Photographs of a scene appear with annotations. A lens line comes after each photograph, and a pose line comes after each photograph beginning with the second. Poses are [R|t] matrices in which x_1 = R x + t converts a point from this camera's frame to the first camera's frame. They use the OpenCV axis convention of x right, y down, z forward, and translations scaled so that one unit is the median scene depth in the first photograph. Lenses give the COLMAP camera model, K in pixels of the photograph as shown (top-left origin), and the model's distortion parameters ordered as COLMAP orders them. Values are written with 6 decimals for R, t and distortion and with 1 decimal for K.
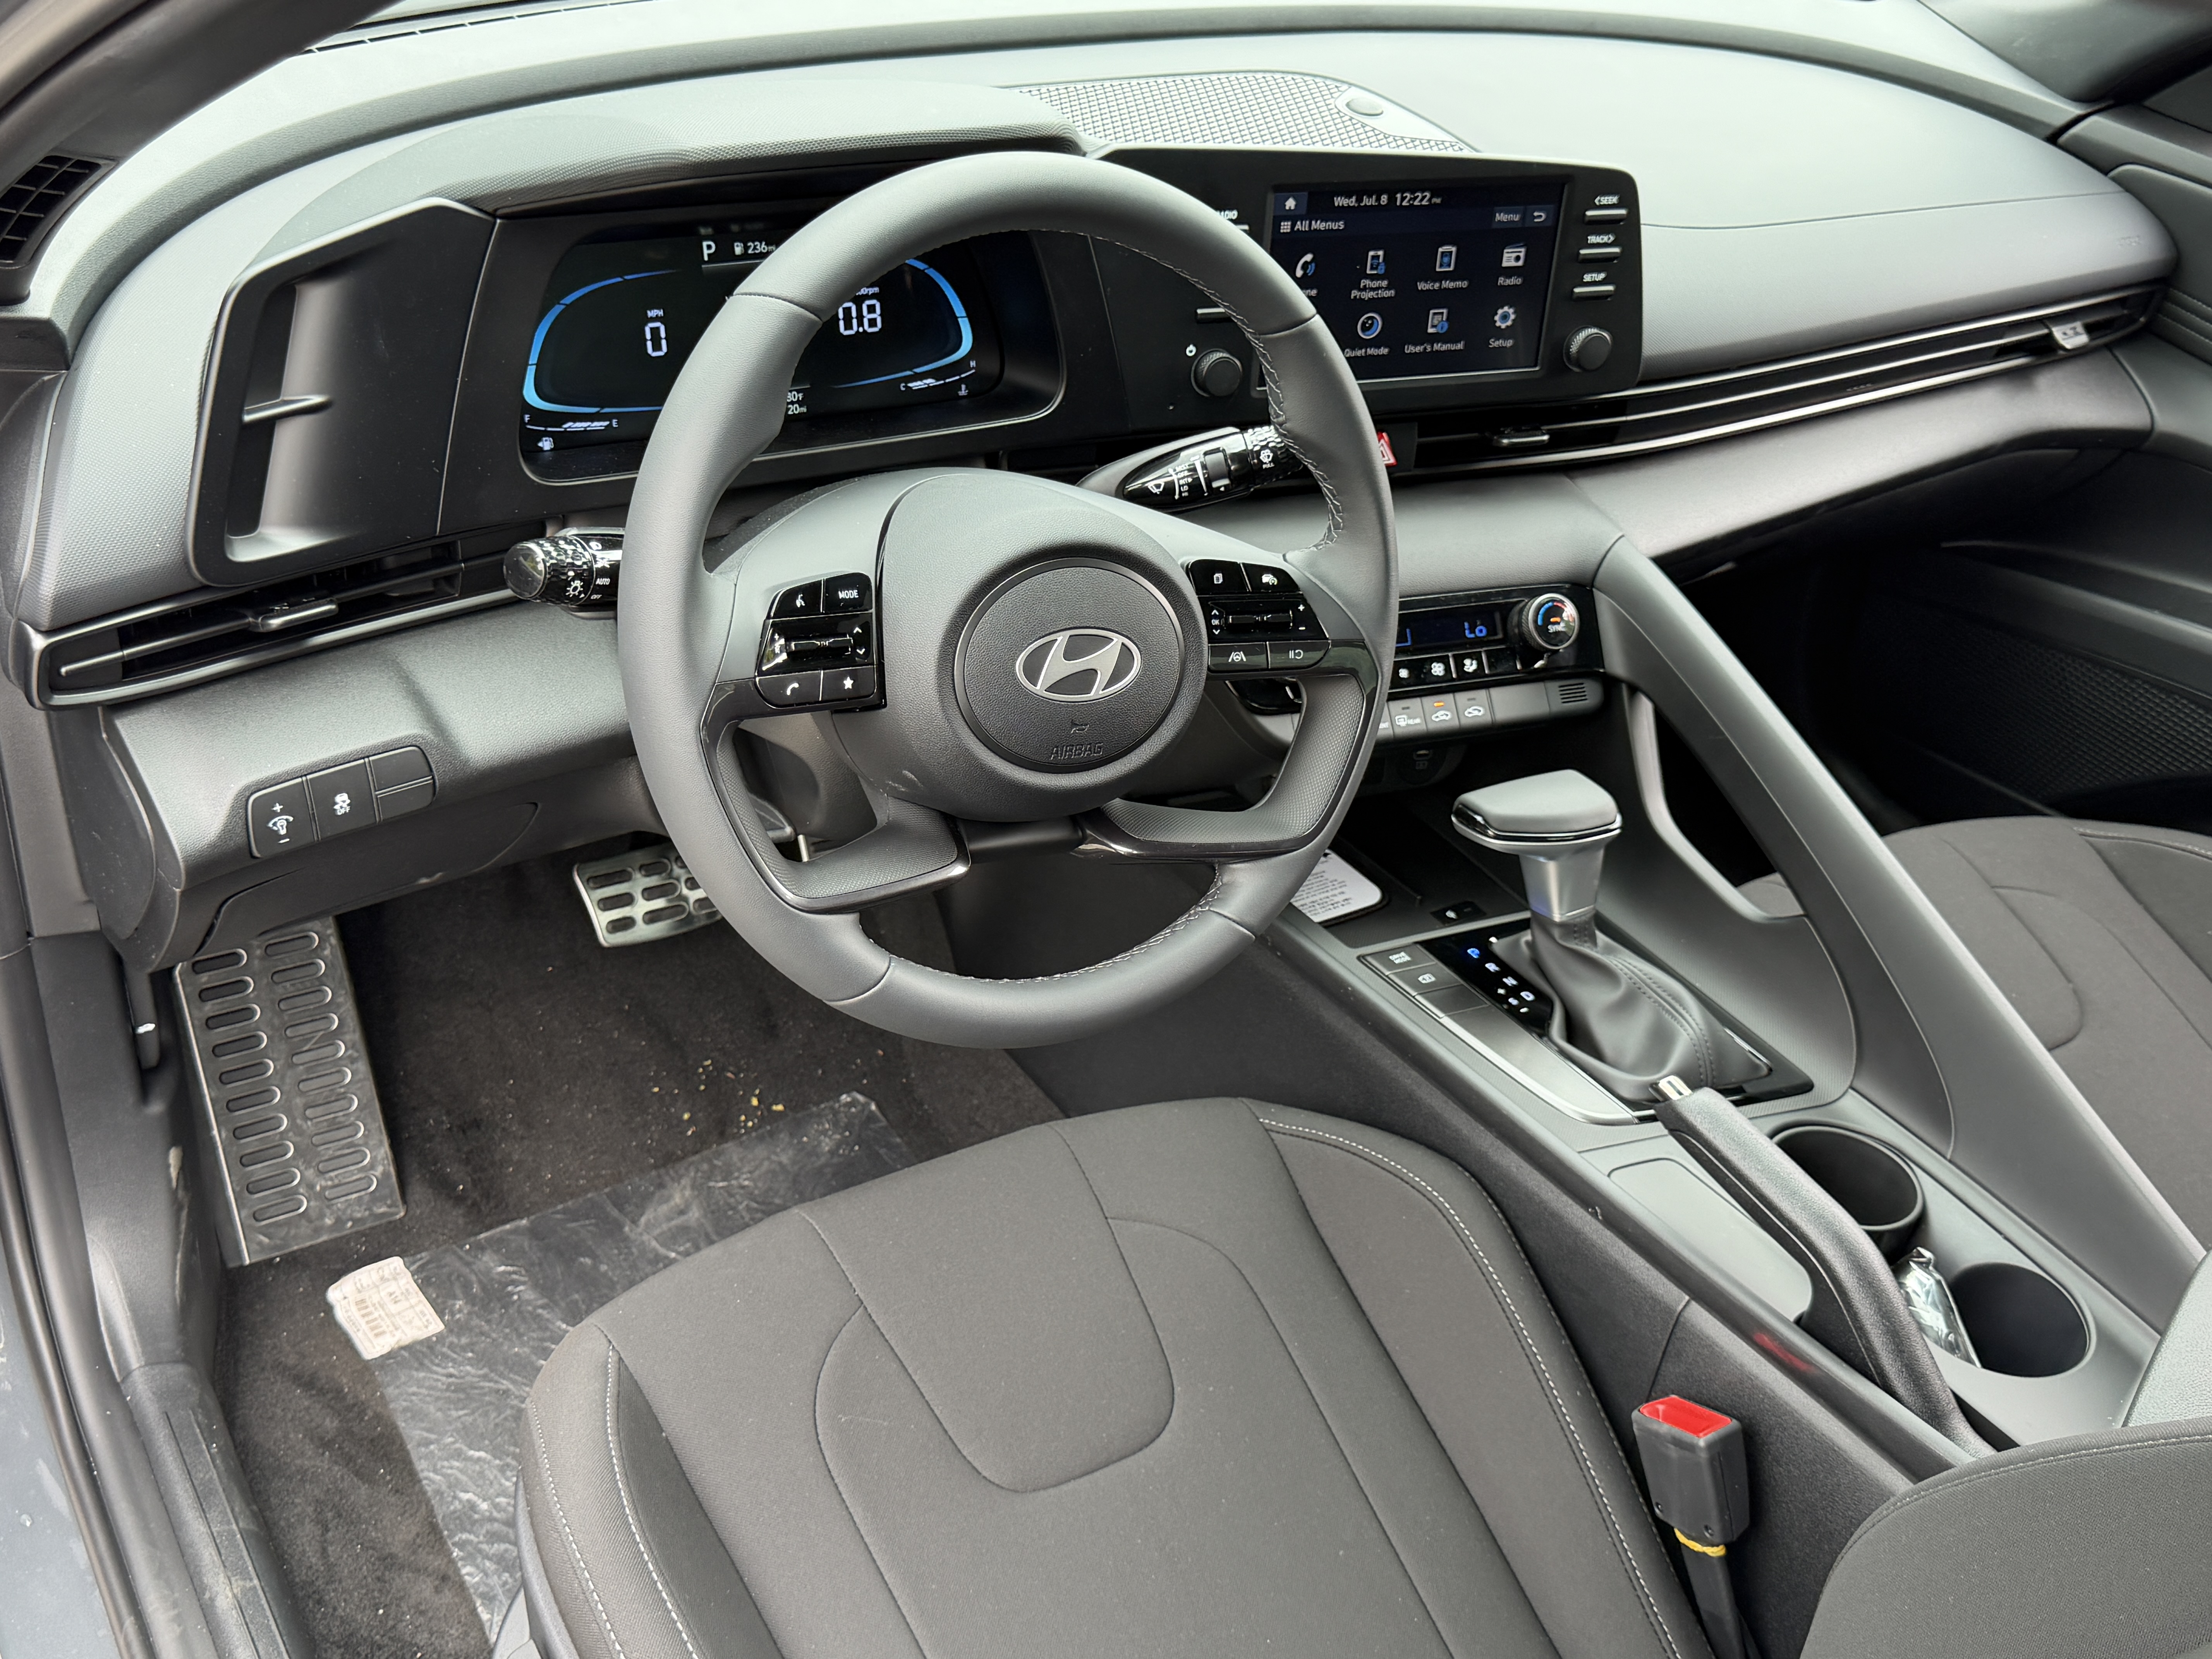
lens RADIAL K [[2186.7, 0, 1088.1], [0, 2186.7, 839.4], [0, 0, 1]] dist [0.103288, 0.000000]
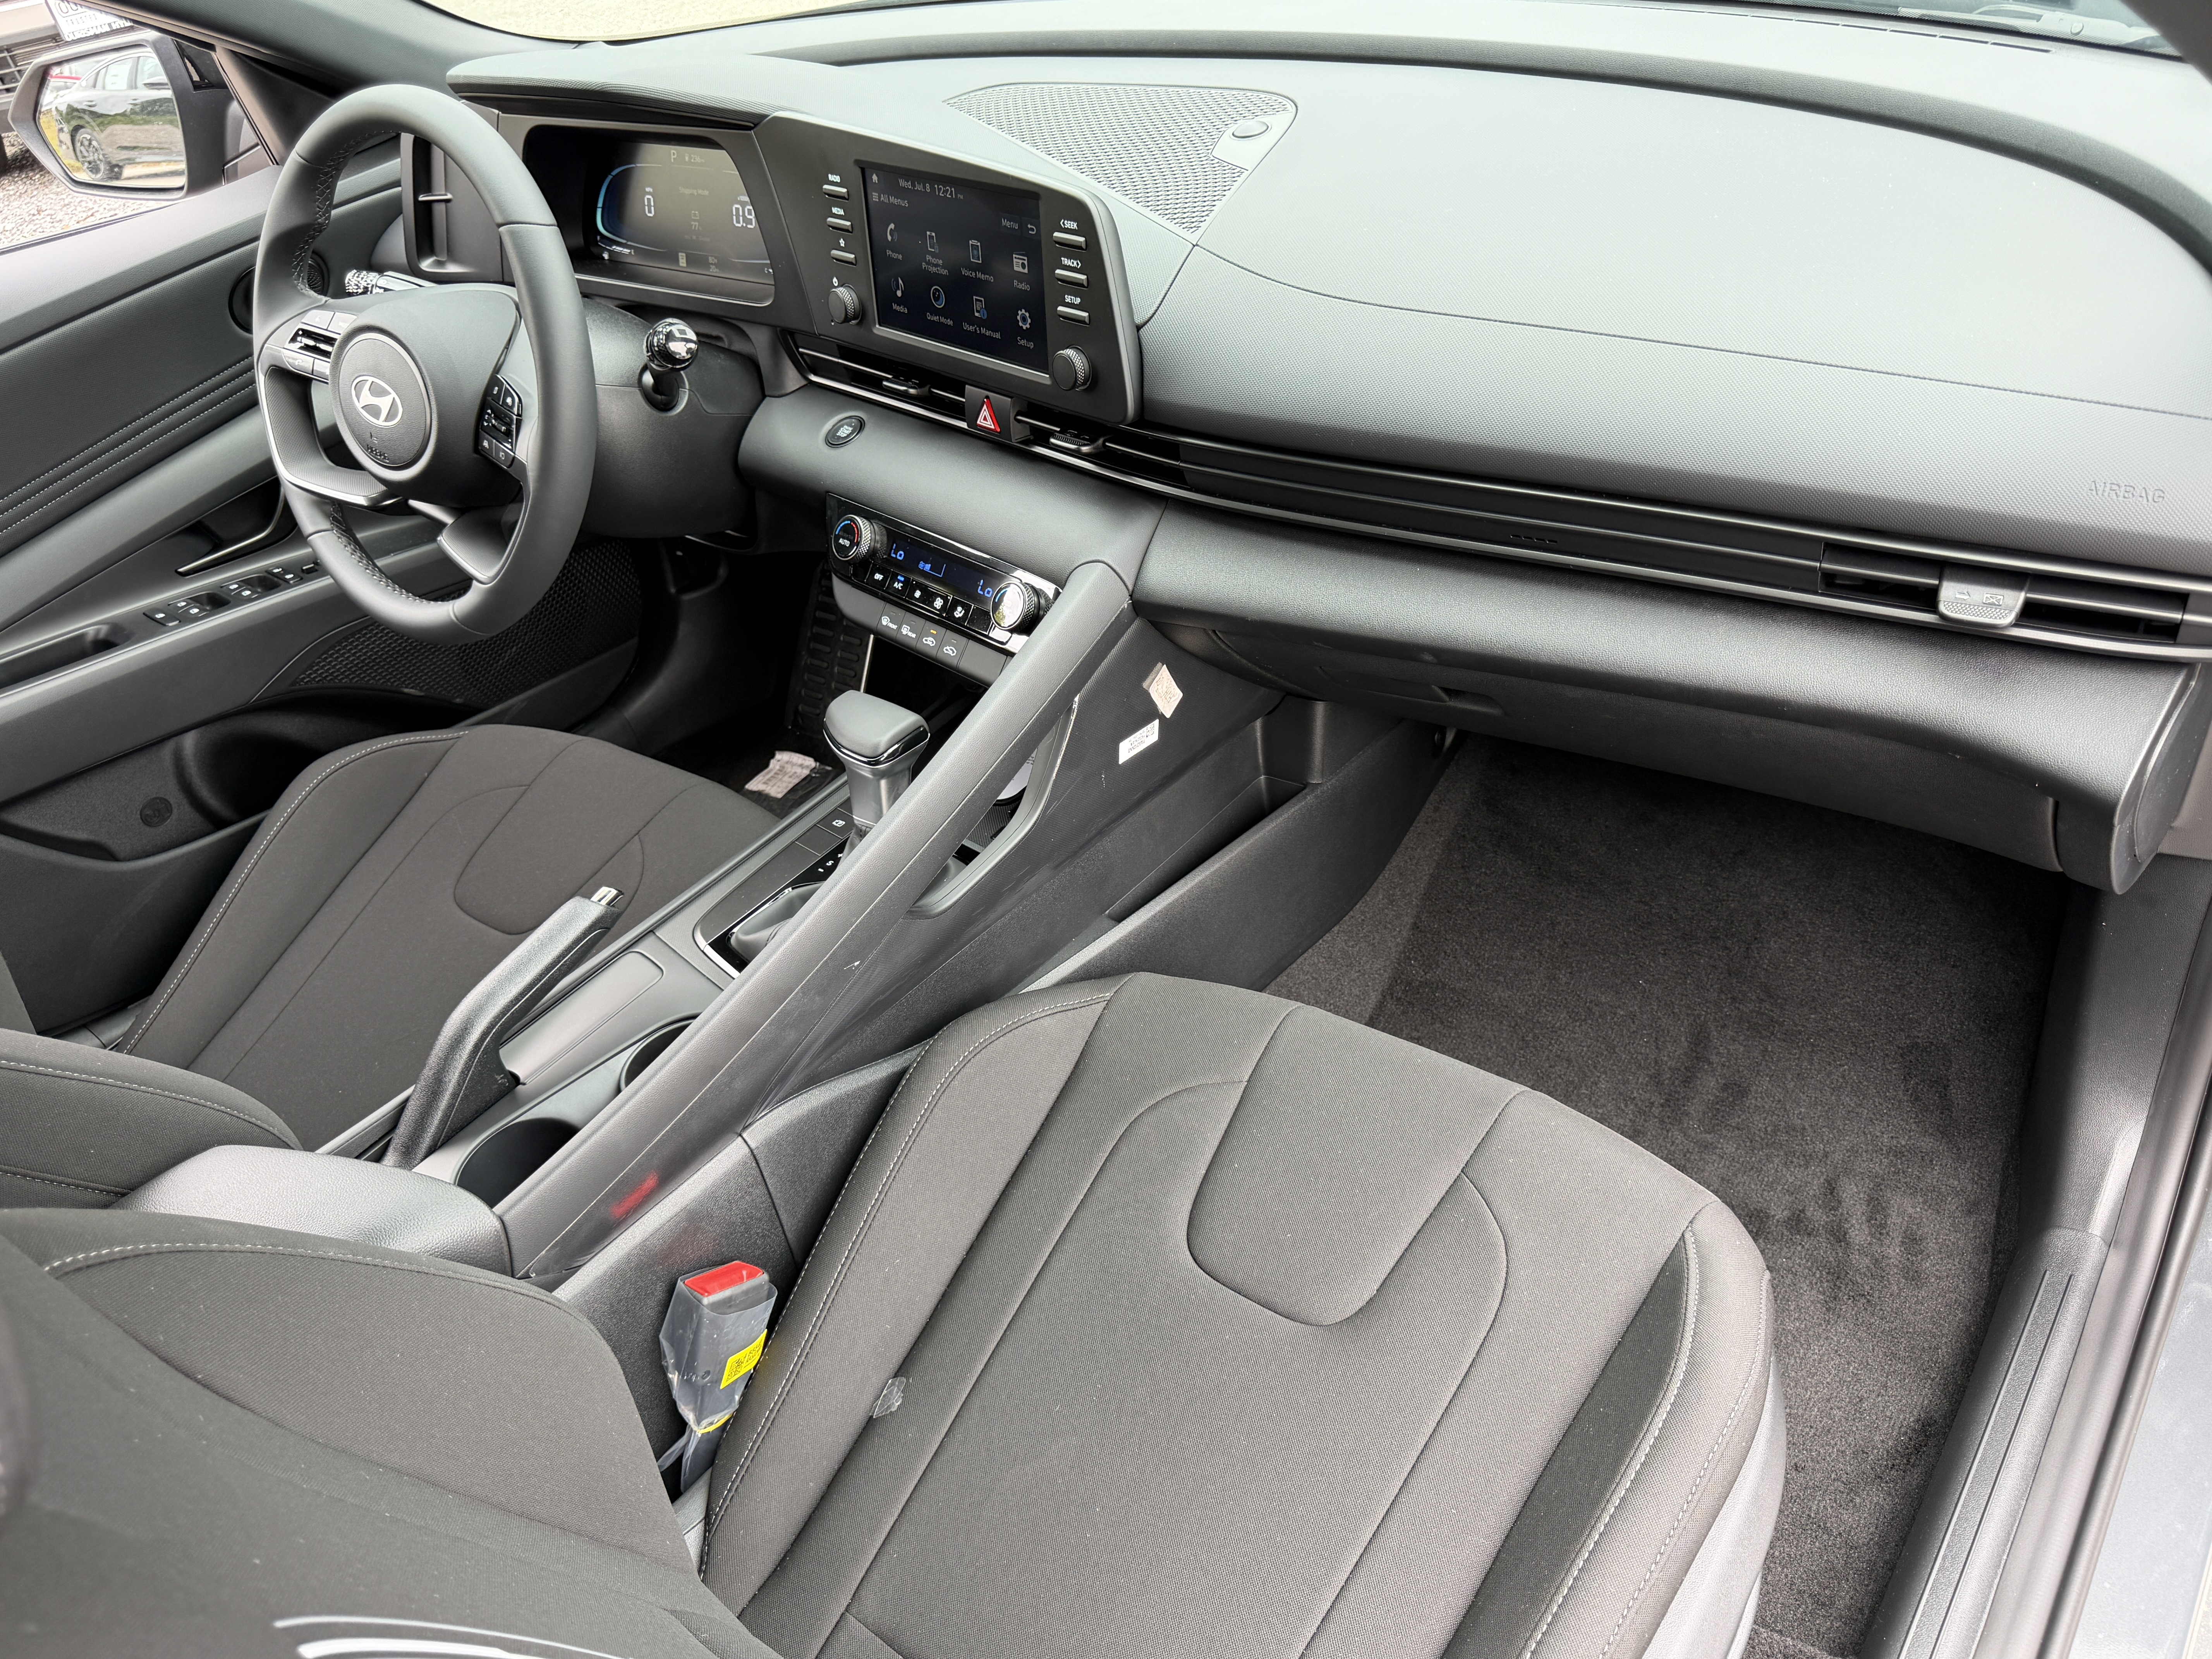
lens RADIAL K [[1659.6, 0, 1105.4], [0, 1659.6, 846.2], [0, 0, 1]] dist [0.028139, -0.022660]
pose [[0.334729, 0.443074, -0.831650, 1.018012], [-0.368812, 0.873755, 0.317064, -0.287732], [0.867142, 0.200592, 0.455882, 0.718009]]
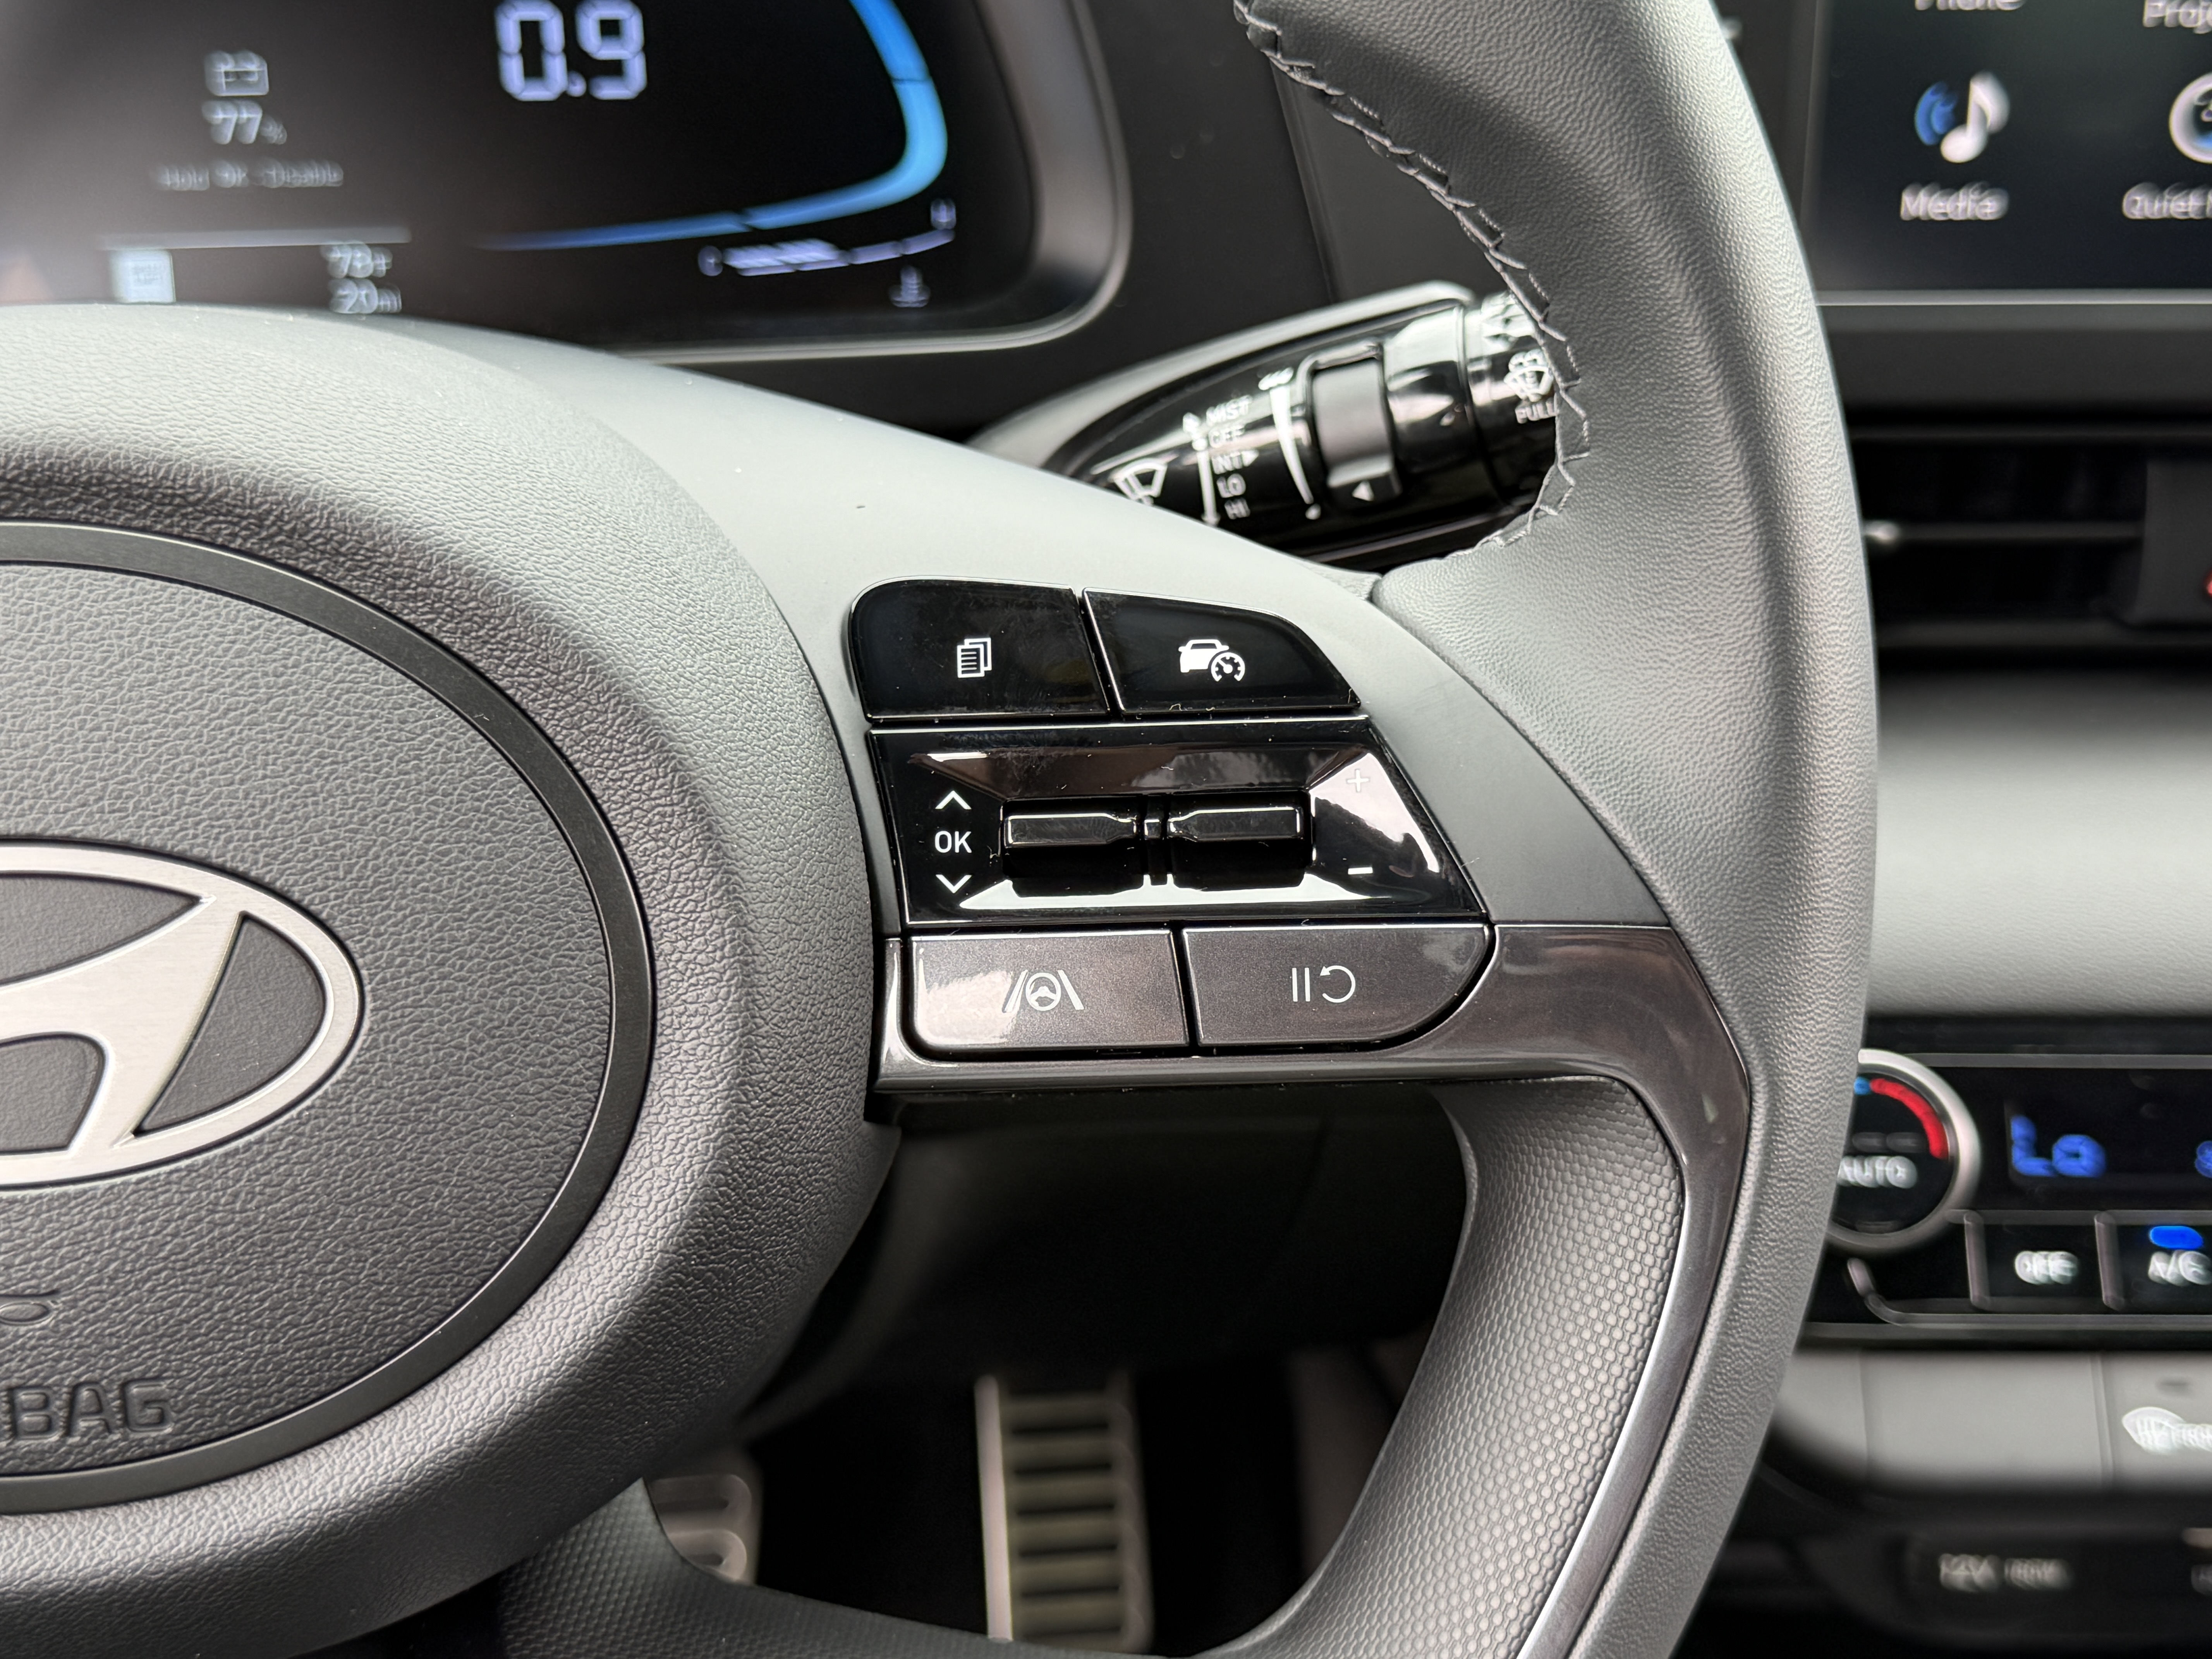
lens RADIAL K [[3097.6, 0, 1103.1], [0, 3097.6, 846.1], [0, 0, 1]] dist [0.065832, 0.000000]
pose [[0.917833, 0.066187, -0.391410, 0.159992], [-0.135177, 0.979186, -0.151401, -0.046920], [0.373242, 0.191871, 0.907676, 0.558809]]
